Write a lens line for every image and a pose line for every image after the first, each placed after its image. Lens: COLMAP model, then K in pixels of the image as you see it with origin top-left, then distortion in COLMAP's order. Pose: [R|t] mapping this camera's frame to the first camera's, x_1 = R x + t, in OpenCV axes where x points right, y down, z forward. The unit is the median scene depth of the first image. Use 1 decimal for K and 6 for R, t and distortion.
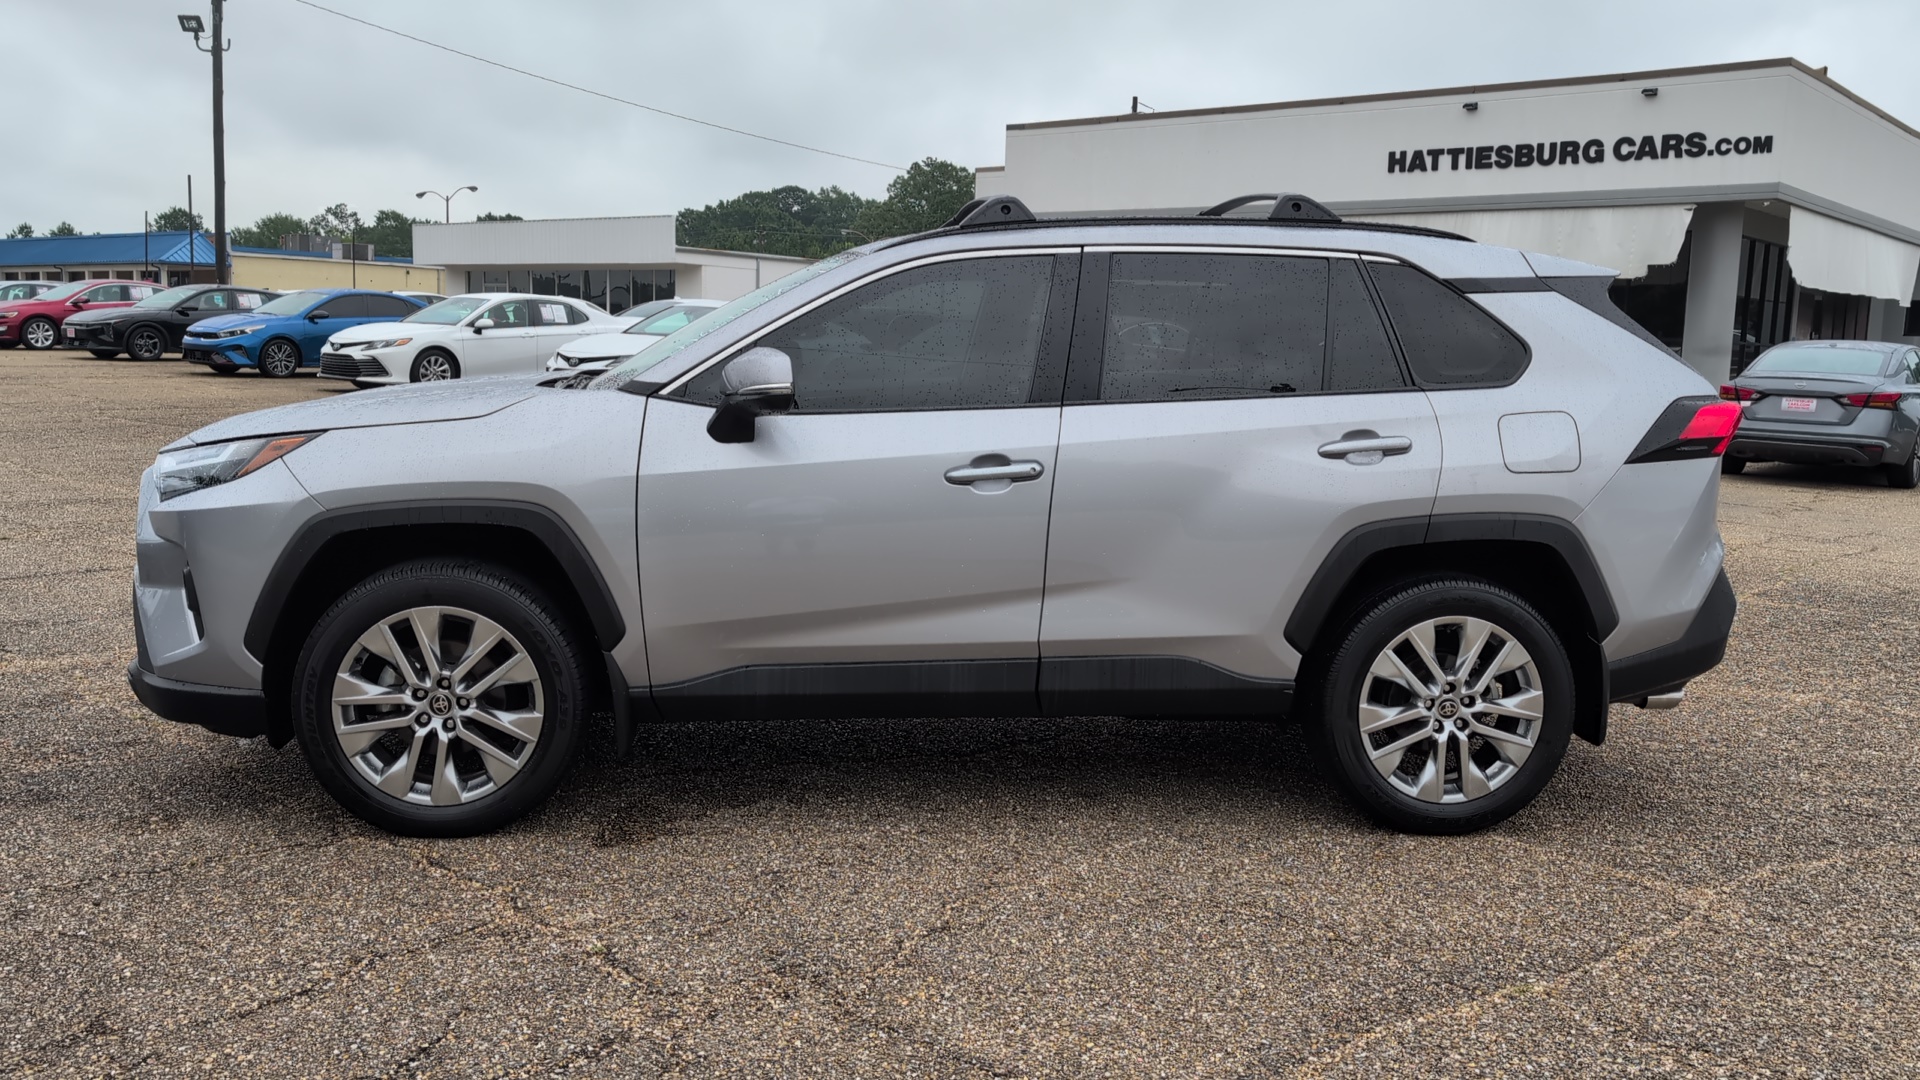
lens RADIAL K [[1659.1, 0, 975.7], [0, 1659.1, 540.7], [0, 0, 1]] dist [0.016232, 0.004833]
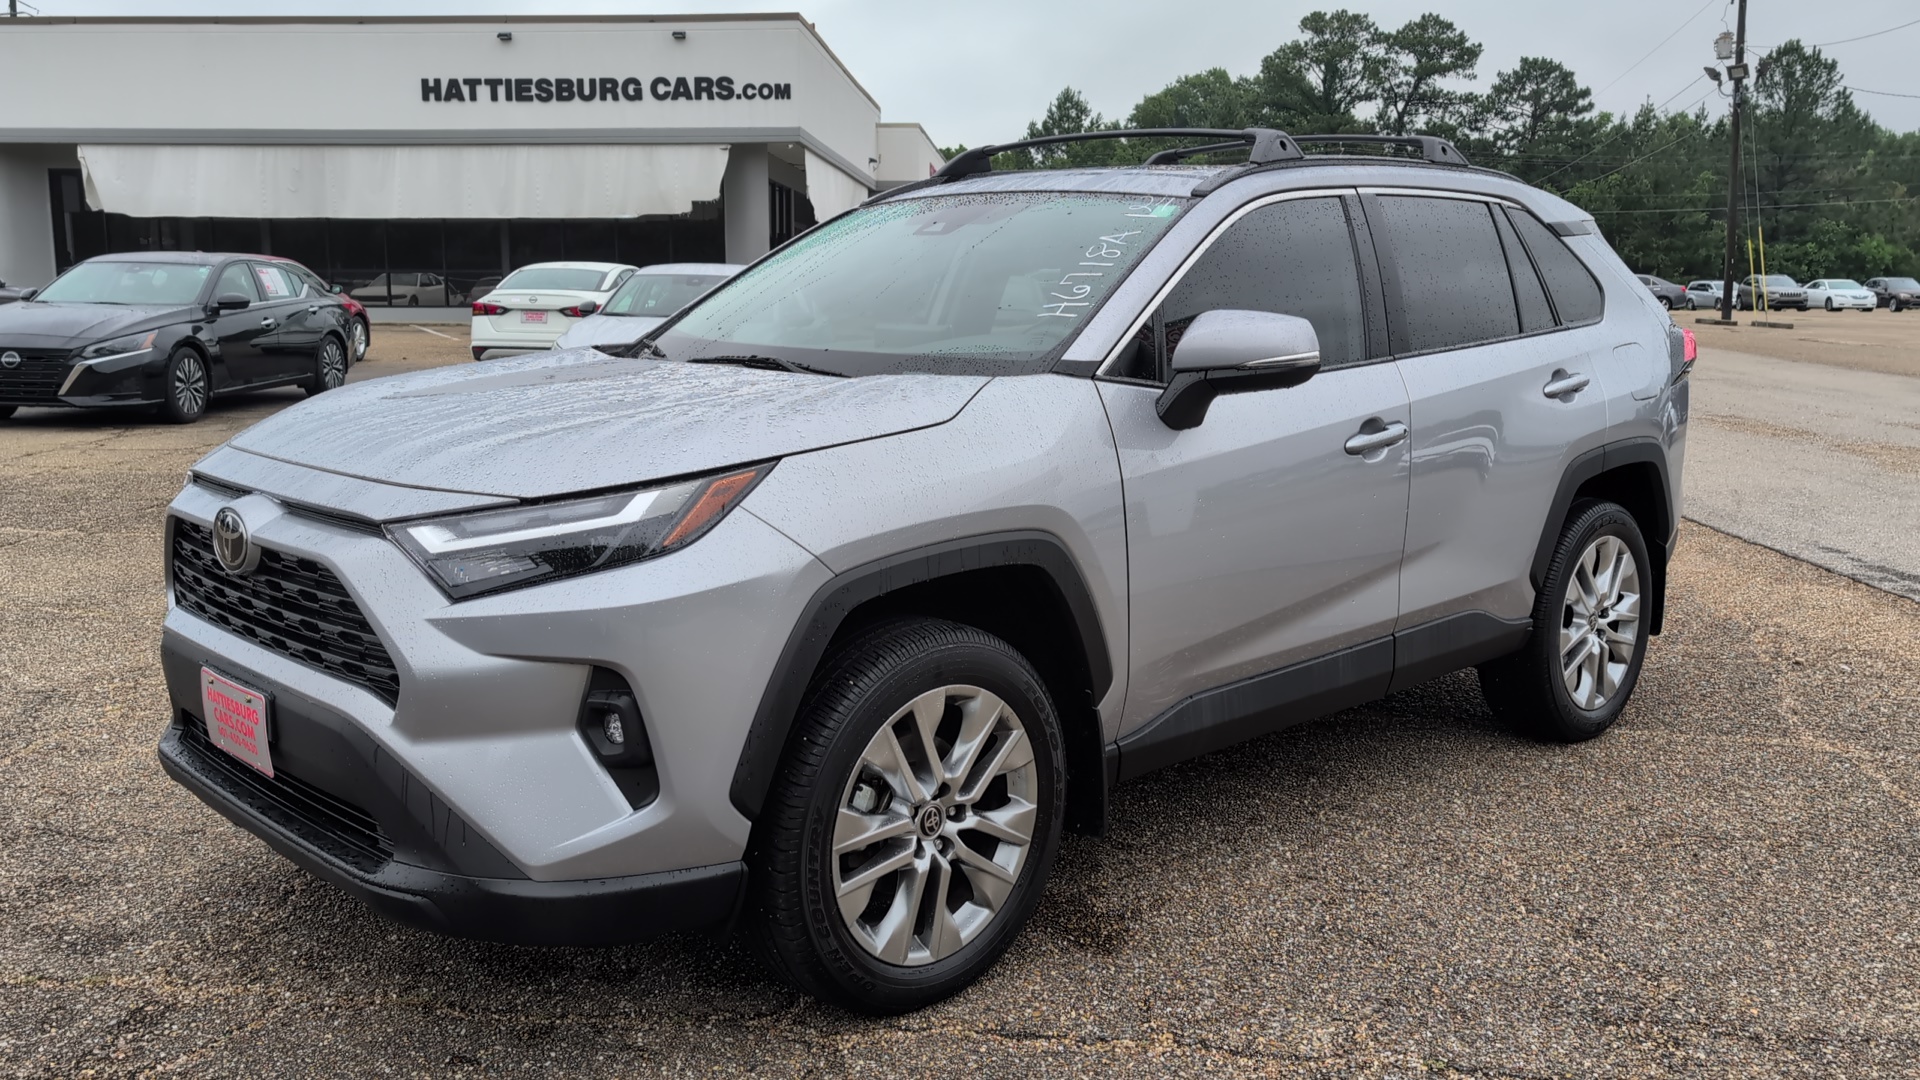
lens RADIAL K [[1622.9, 0, 960.0], [0, 1622.9, 540.0], [0, 0, 1]] dist [0.108697, -0.312362]
pose [[0.792569, -0.119119, 0.598034, -0.112250], [0.093907, 0.992878, 0.073312, -0.011525], [-0.602508, -0.001946, 0.798111, 0.066552]]
